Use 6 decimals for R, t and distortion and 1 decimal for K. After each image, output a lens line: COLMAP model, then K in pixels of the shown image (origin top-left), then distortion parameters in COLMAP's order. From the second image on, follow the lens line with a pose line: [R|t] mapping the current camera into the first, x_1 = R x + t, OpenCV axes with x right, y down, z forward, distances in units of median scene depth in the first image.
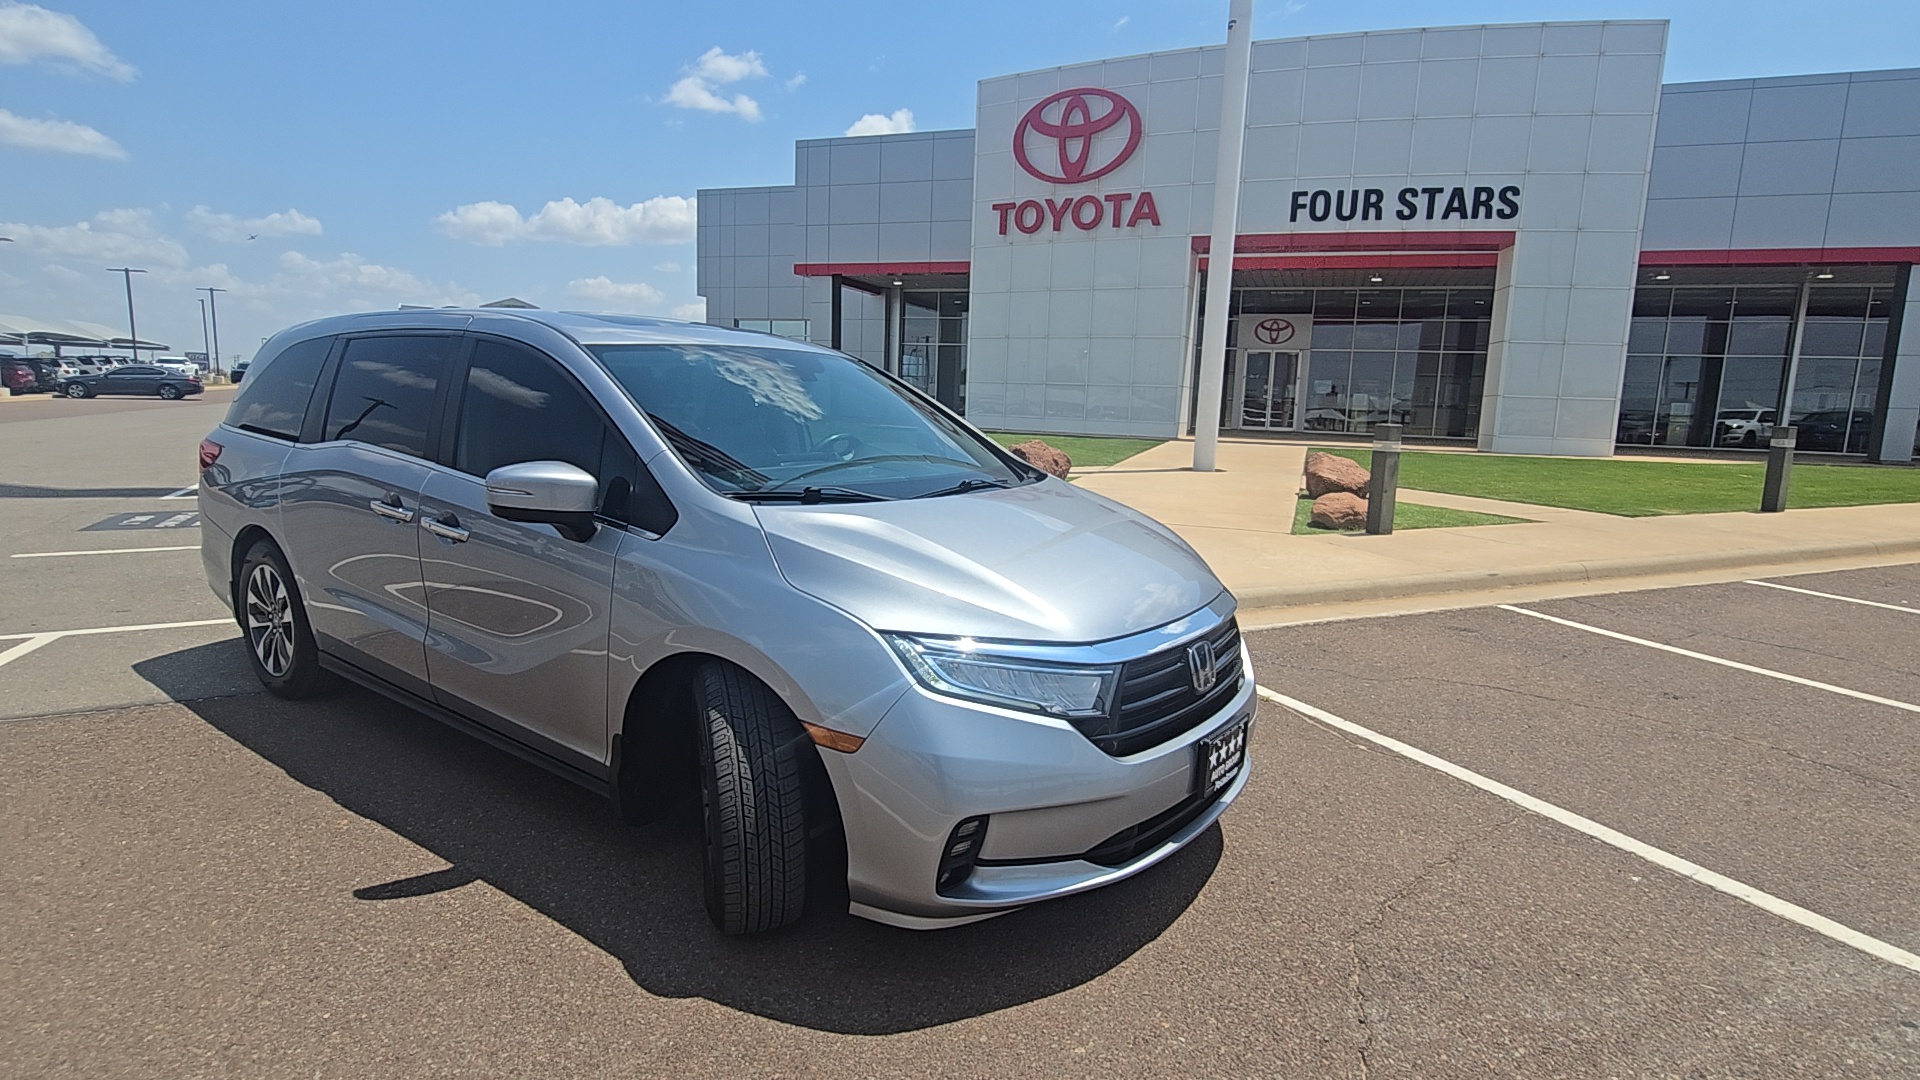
lens RADIAL K [[981.9, 0, 971.5], [0, 981.9, 565.6], [0, 0, 1]] dist [0.002700, -0.001307]
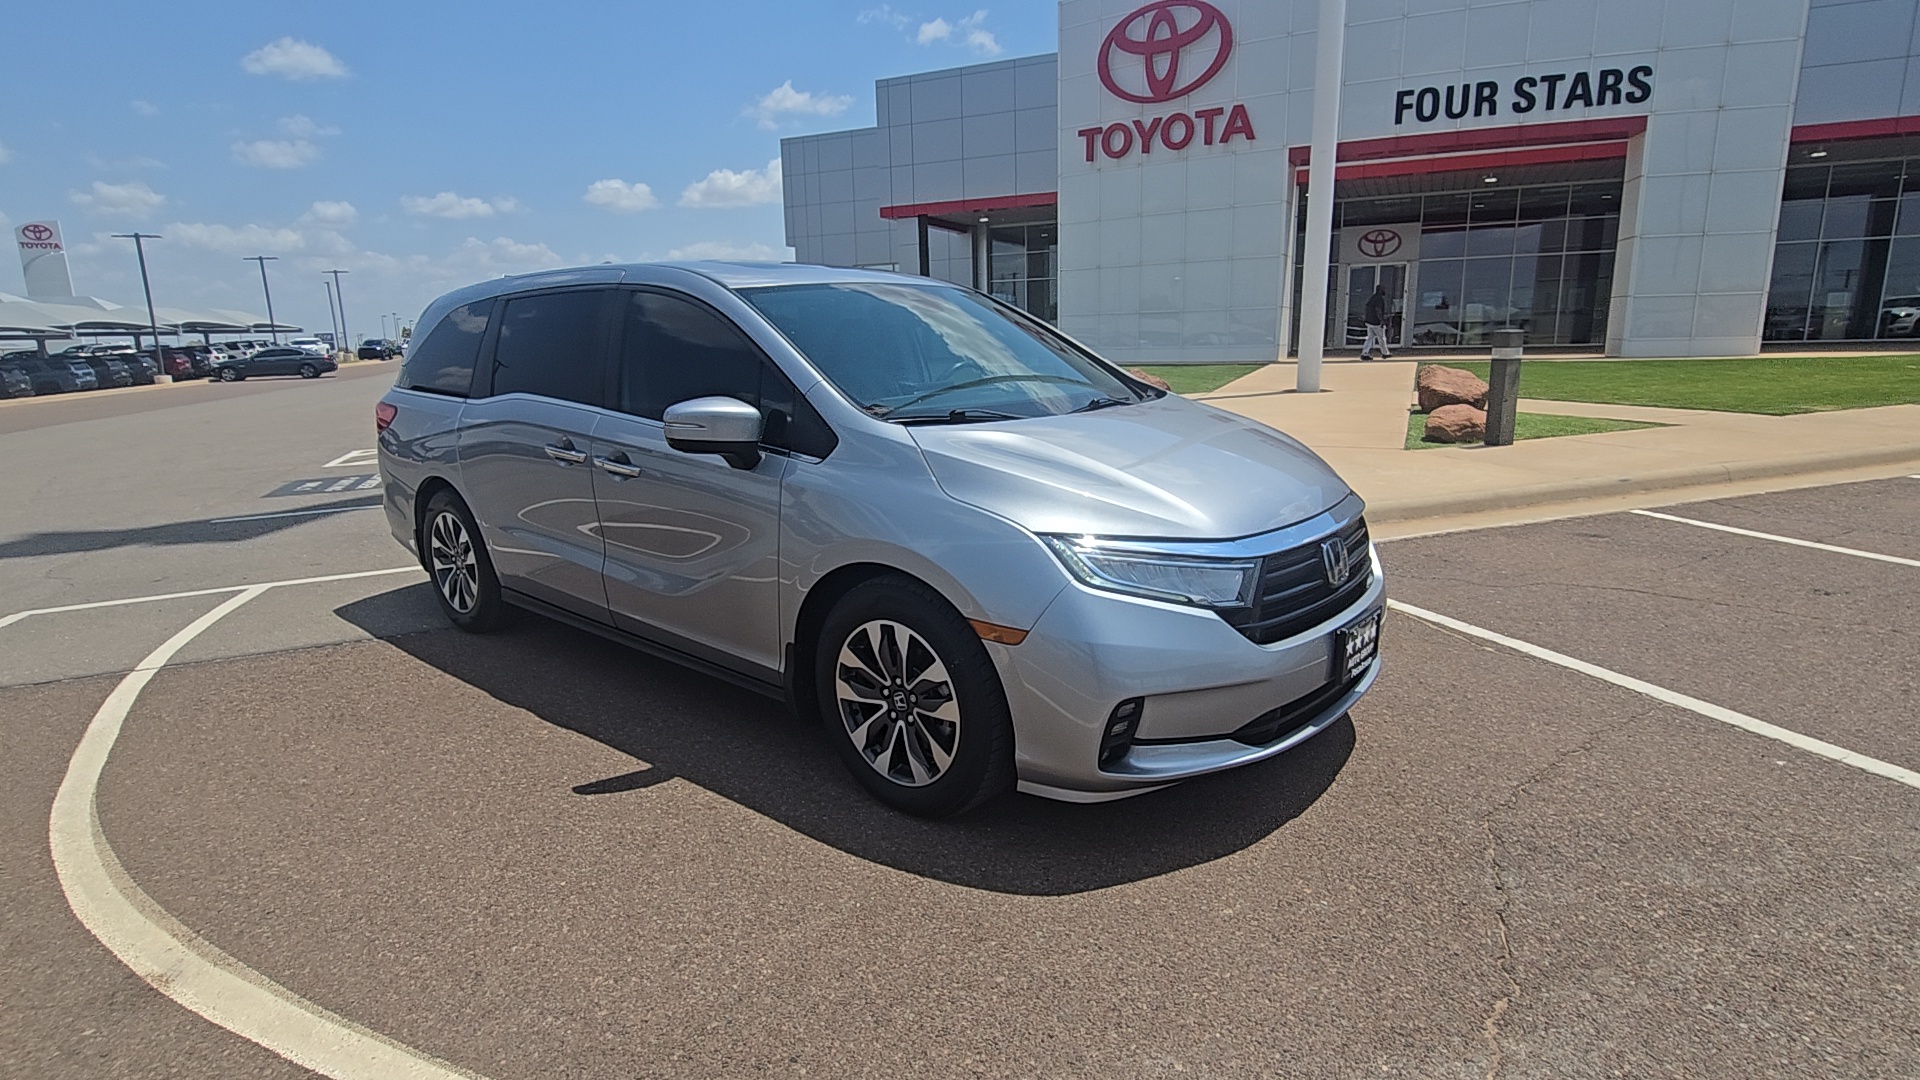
lens RADIAL K [[981.9, 0, 959.3], [0, 981.9, 570.9], [0, 0, 1]] dist [0.002700, -0.001307]
pose [[0.994053, -0.032217, -0.104027, -0.009890], [0.038741, 0.997366, 0.061319, 0.006084], [0.101777, -0.064984, 0.992682, -0.014512]]
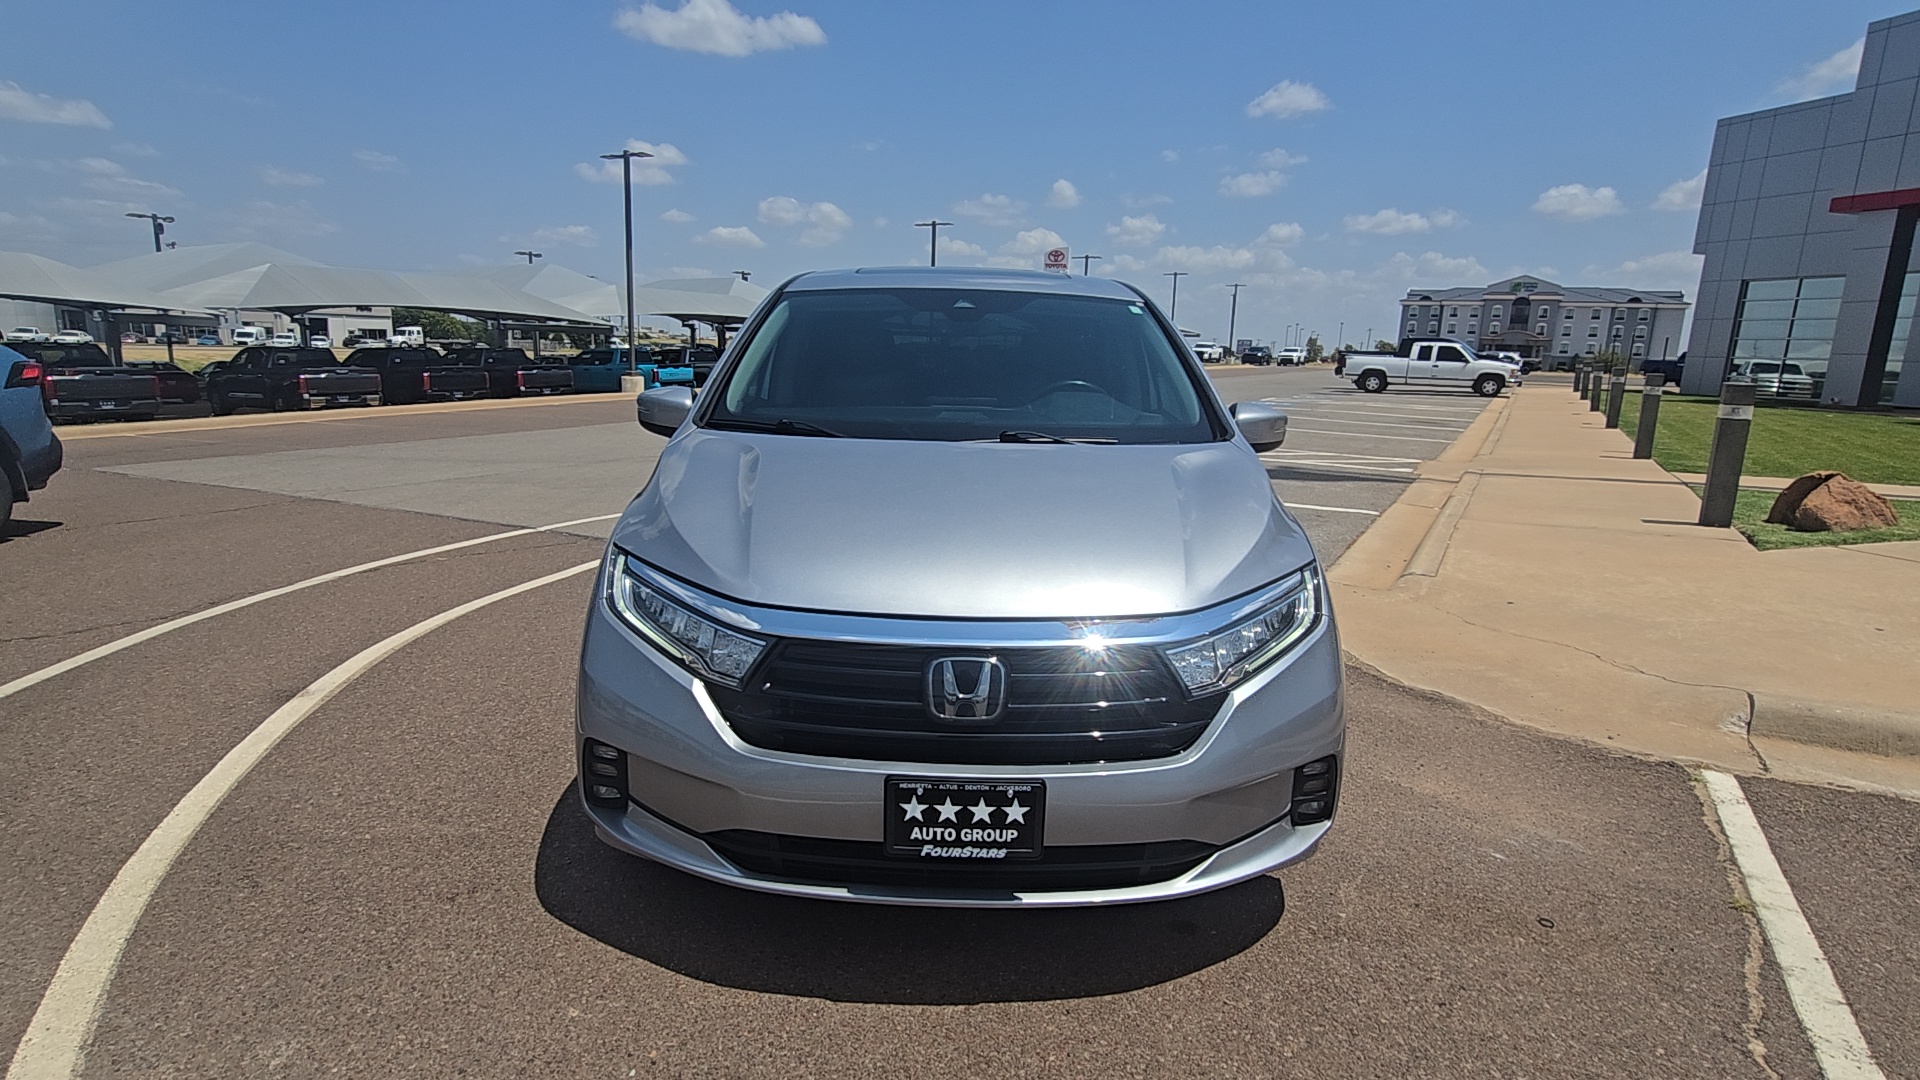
lens RADIAL K [[981.9, 0, 954.3], [0, 981.9, 573.2], [0, 0, 1]] dist [0.002700, -0.001307]
pose [[0.572960, 0.172253, -0.801277, 0.153281], [-0.154107, 0.982869, 0.101095, -0.010194], [0.804964, 0.065559, 0.589690, 0.107781]]
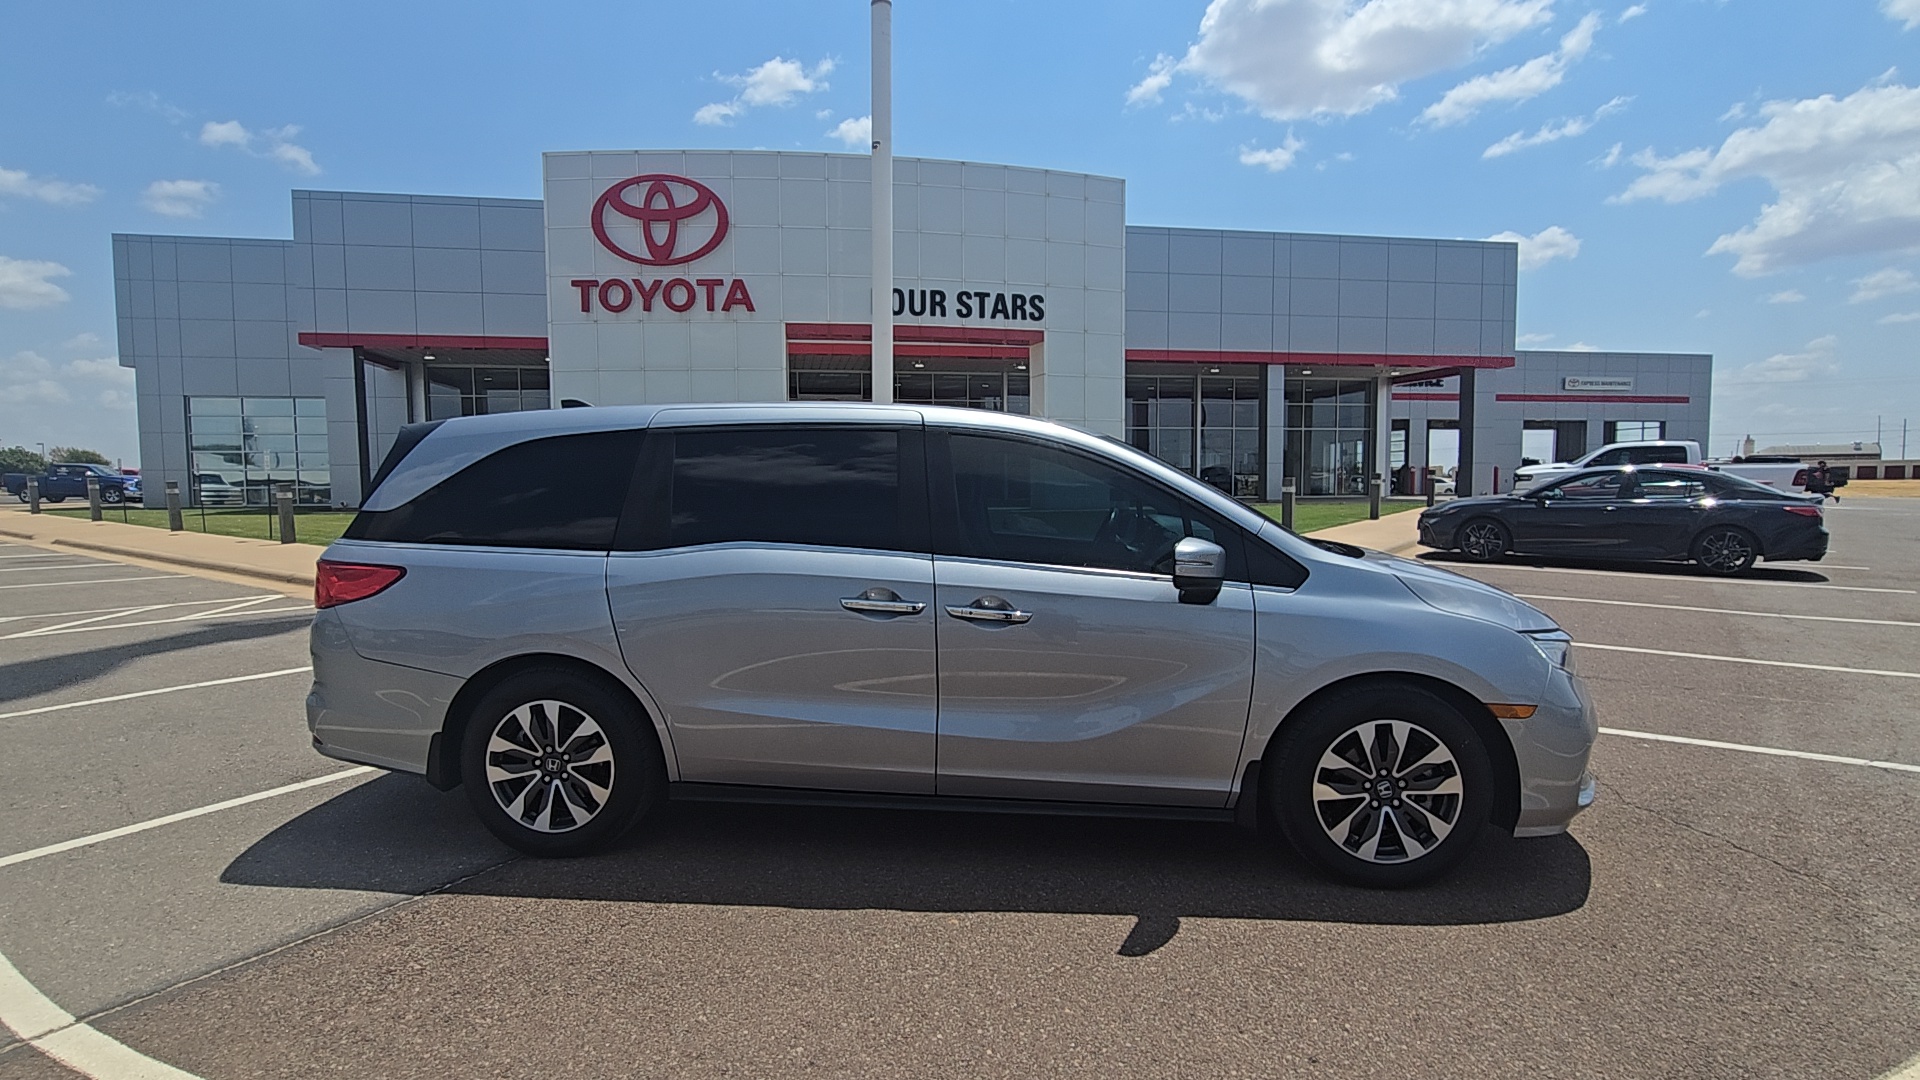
lens RADIAL K [[981.9, 0, 941.6], [0, 981.9, 575.8], [0, 0, 1]] dist [0.002700, -0.001307]
pose [[0.860232, -0.086862, 0.502450, -0.267173], [0.119179, 0.992341, -0.032490, -0.012647], [-0.495779, 0.087830, 0.863996, 0.029977]]
